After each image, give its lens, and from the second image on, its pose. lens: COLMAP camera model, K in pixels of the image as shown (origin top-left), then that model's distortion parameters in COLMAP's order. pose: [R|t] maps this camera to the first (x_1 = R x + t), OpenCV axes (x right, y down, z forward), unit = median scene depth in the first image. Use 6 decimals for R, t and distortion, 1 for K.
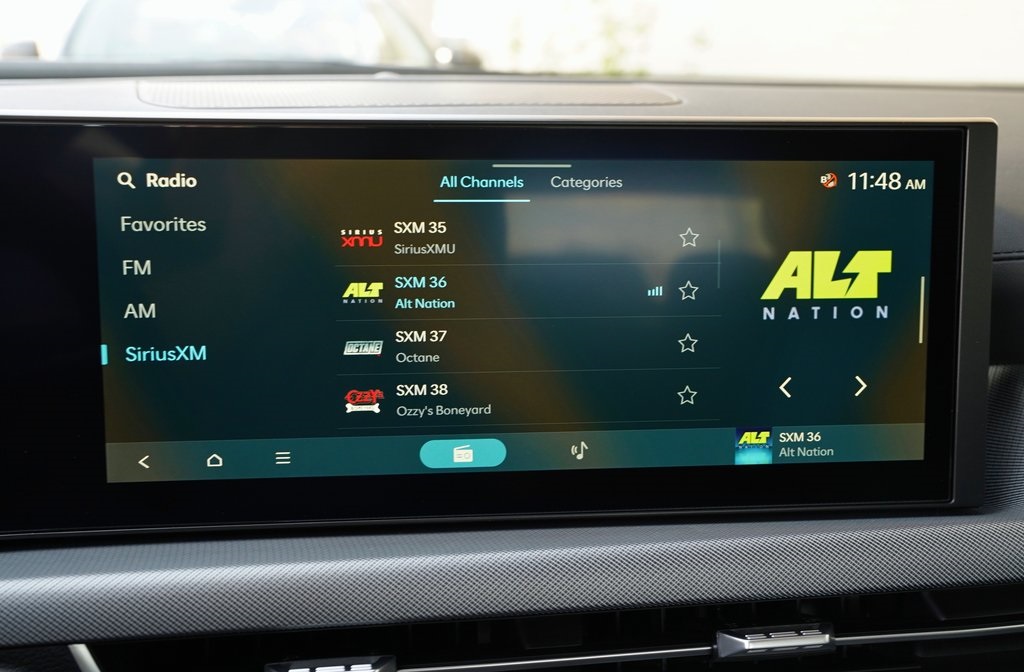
lens RADIAL K [[1100.8, 0, 507.7], [0, 1100.8, 337.0], [0, 0, 1]] dist [0.030038, 0.000000]
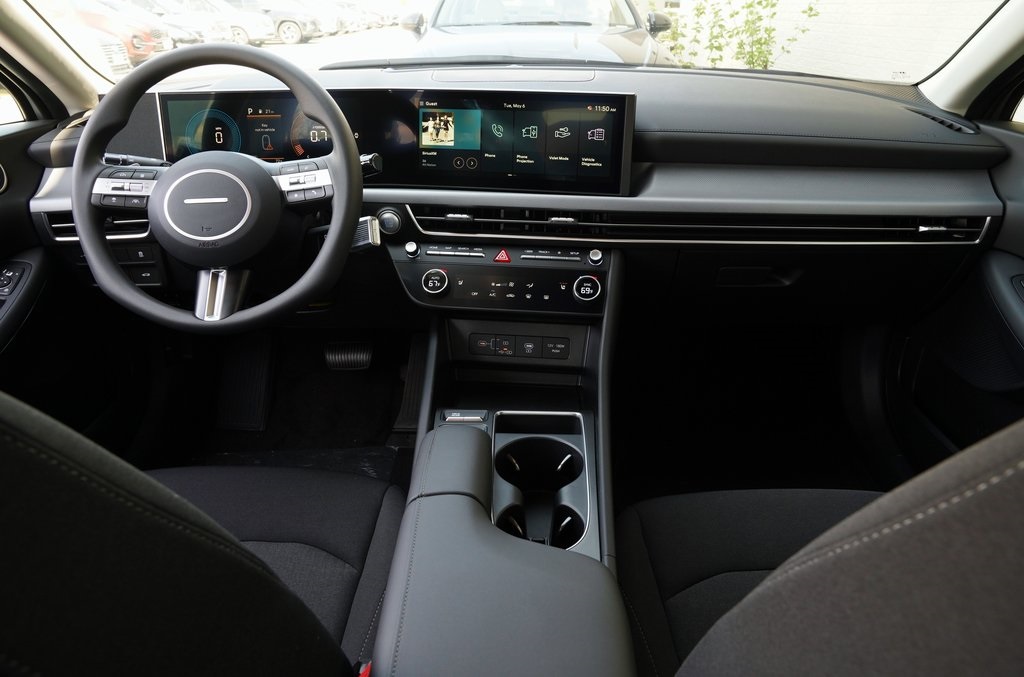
lens RADIAL K [[710.6, 0, 511.7], [0, 710.6, 337.9], [0, 0, 1]] dist [-0.130439, 0.087516]
pose [[0.962422, 0.110958, -0.247854, 0.730367], [-0.059444, 0.976660, 0.206404, 0.158581], [0.264971, -0.183914, 0.946555, -1.575792]]
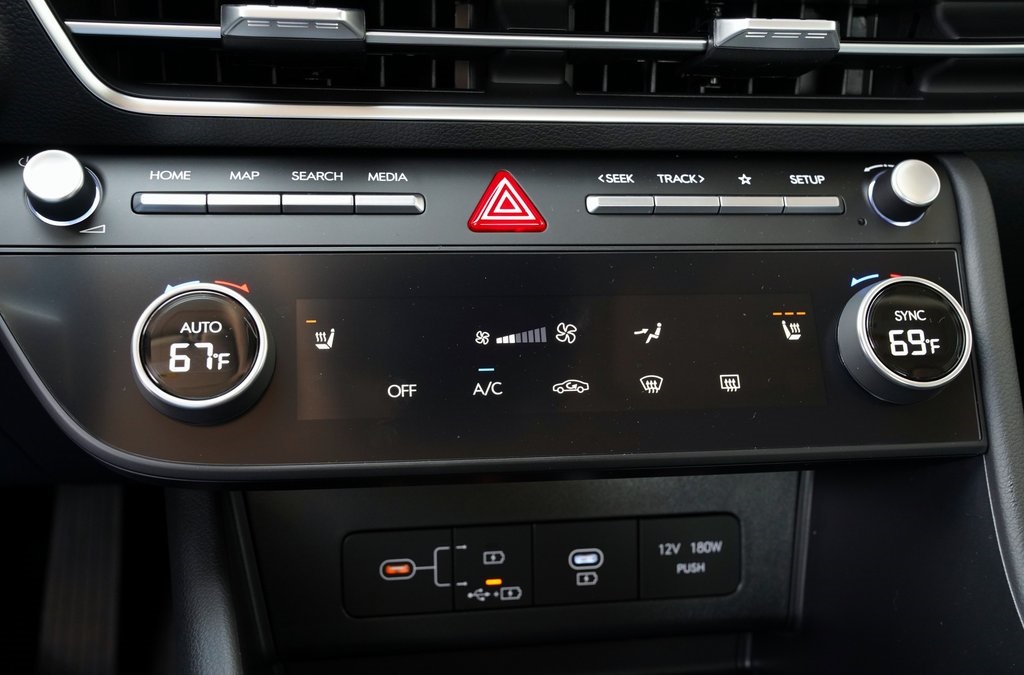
lens RADIAL K [[1100.8, 0, 510.1], [0, 1100.8, 336.0], [0, 0, 1]] dist [0.030038, 0.000000]
pose [[0.998933, 0.042600, 0.017853, 0.012831], [-0.045352, 0.977872, 0.204227, 0.326885], [-0.008758, -0.204819, 0.978761, 0.040160]]
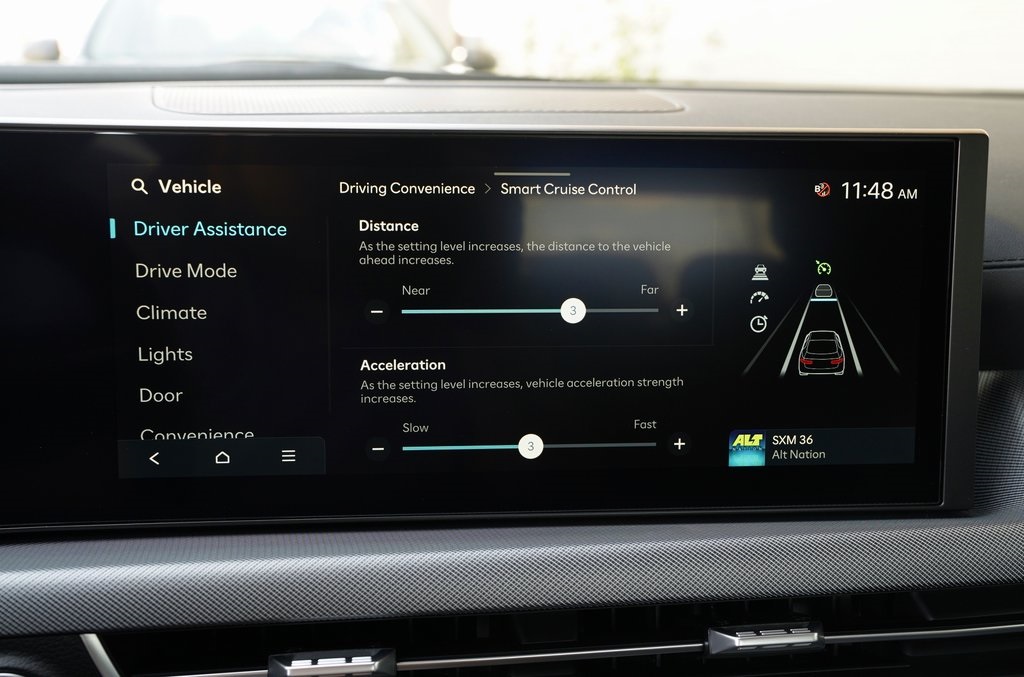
lens RADIAL K [[1100.8, 0, 508.4], [0, 1100.8, 332.8], [0, 0, 1]] dist [0.030038, 0.000000]
pose [[0.999870, 0.007510, -0.014241, 0.015206], [-0.007517, 0.999972, -0.000406, -0.006437], [0.014237, 0.000513, 0.999899, -0.028189]]
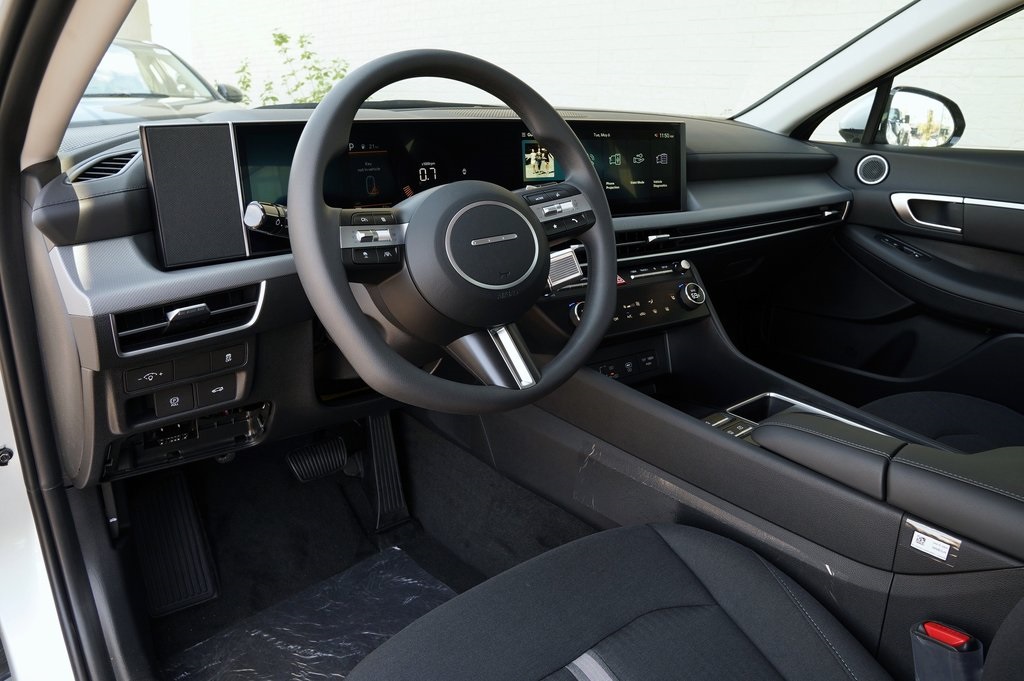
lens RADIAL K [[710.6, 0, 516.7], [0, 710.6, 340.0], [0, 0, 1]] dist [-0.130439, 0.087516]
pose [[0.907003, -0.125602, 0.401958, -1.415005], [0.084760, 0.989401, 0.117906, 0.283891], [-0.412506, -0.072871, 0.908035, -1.333260]]
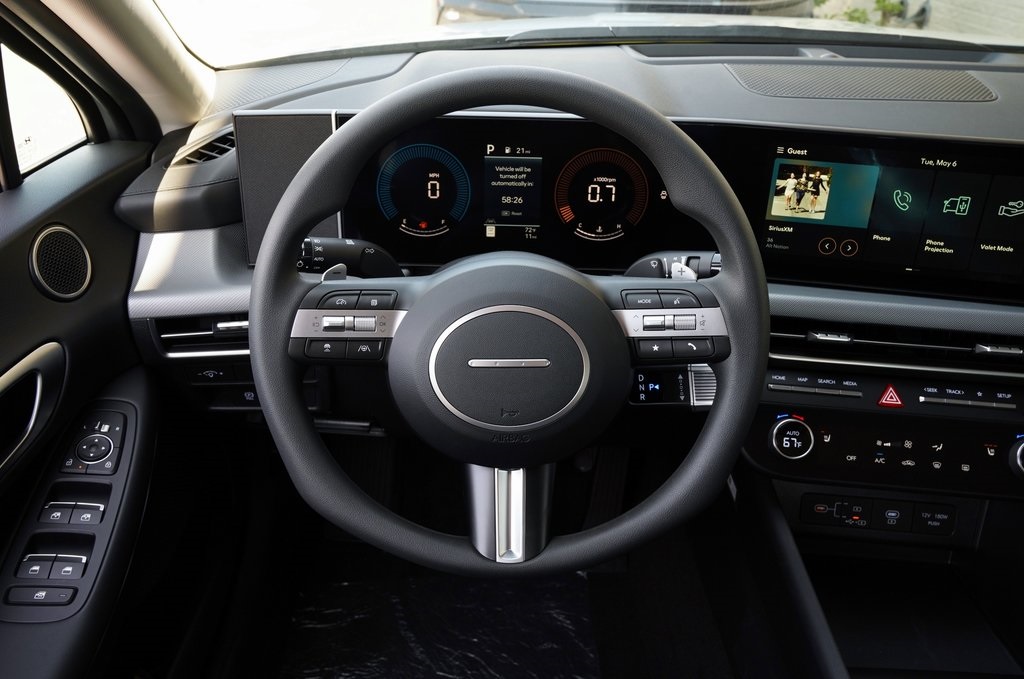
lens RADIAL K [[819.7, 0, 512.2], [0, 819.7, 342.1], [0, 0, 1]] dist [-0.089966, 0.107066]
pose [[0.962043, 0.147458, -0.229630, -0.419280], [-0.076785, 0.953716, 0.290740, -0.203472], [0.261874, -0.262072, 0.928838, -1.038826]]
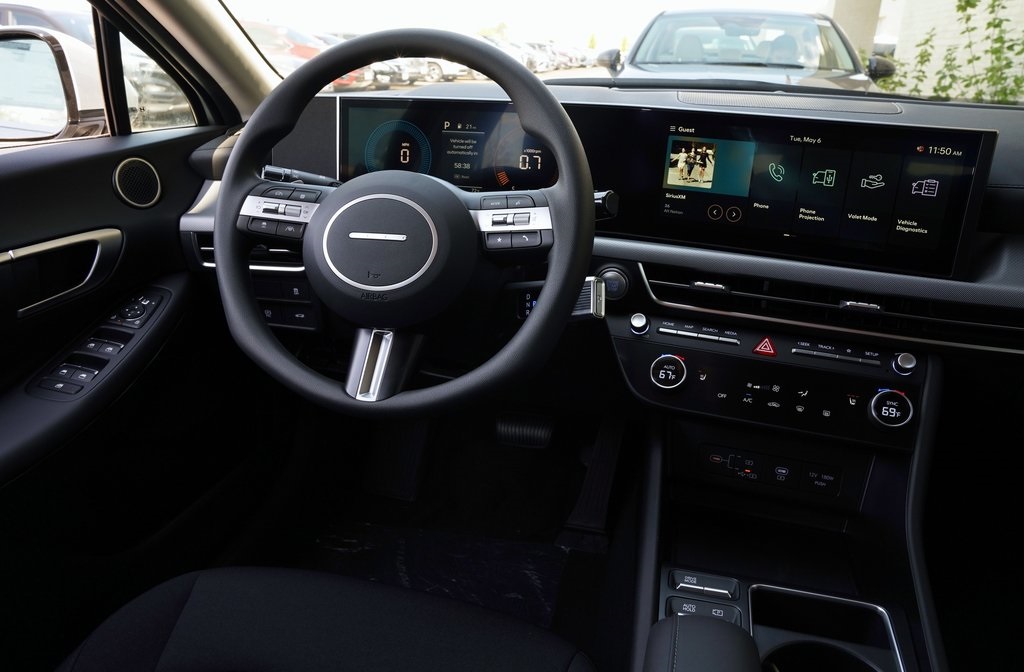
lens RADIAL K [[710.6, 0, 508.9], [0, 710.6, 334.5], [0, 0, 1]] dist [-0.130439, 0.087516]
pose [[0.865768, 0.194032, -0.461299, 0.277122], [-0.128859, 0.977129, 0.169158, 0.150603], [0.483571, -0.087009, 0.870970, -0.986280]]
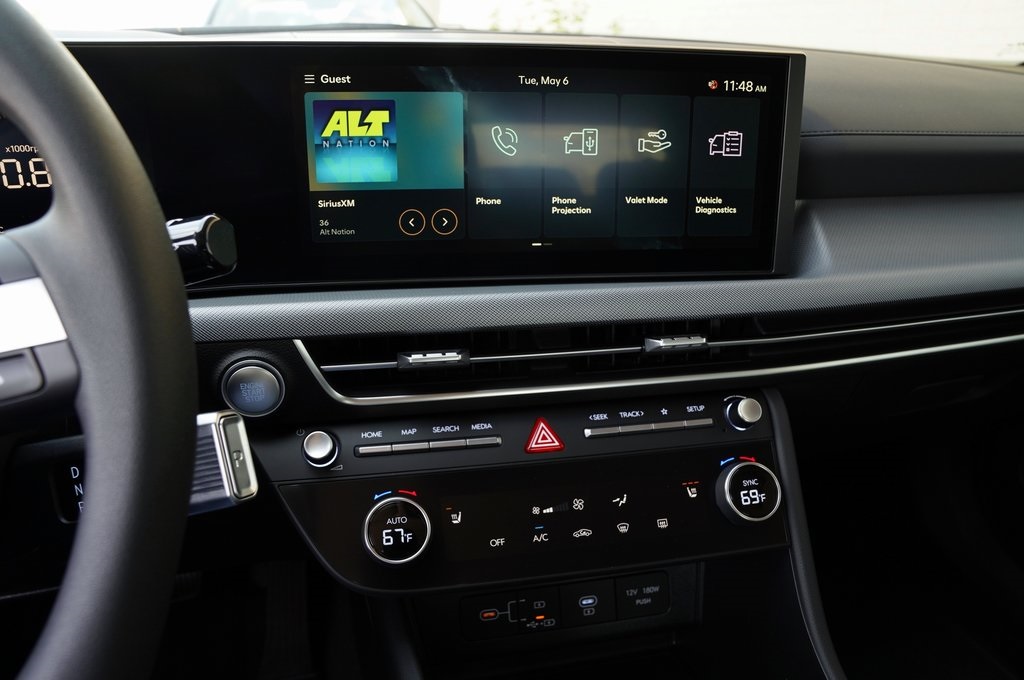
lens RADIAL K [[710.6, 0, 512.7], [0, 710.6, 339.8], [0, 0, 1]] dist [-0.130439, 0.087516]
pose [[0.999434, -0.005077, 0.033258, -0.062322], [-0.000324, 0.987049, 0.160420, 0.079544], [-0.033642, -0.160340, 0.986488, -0.129858]]
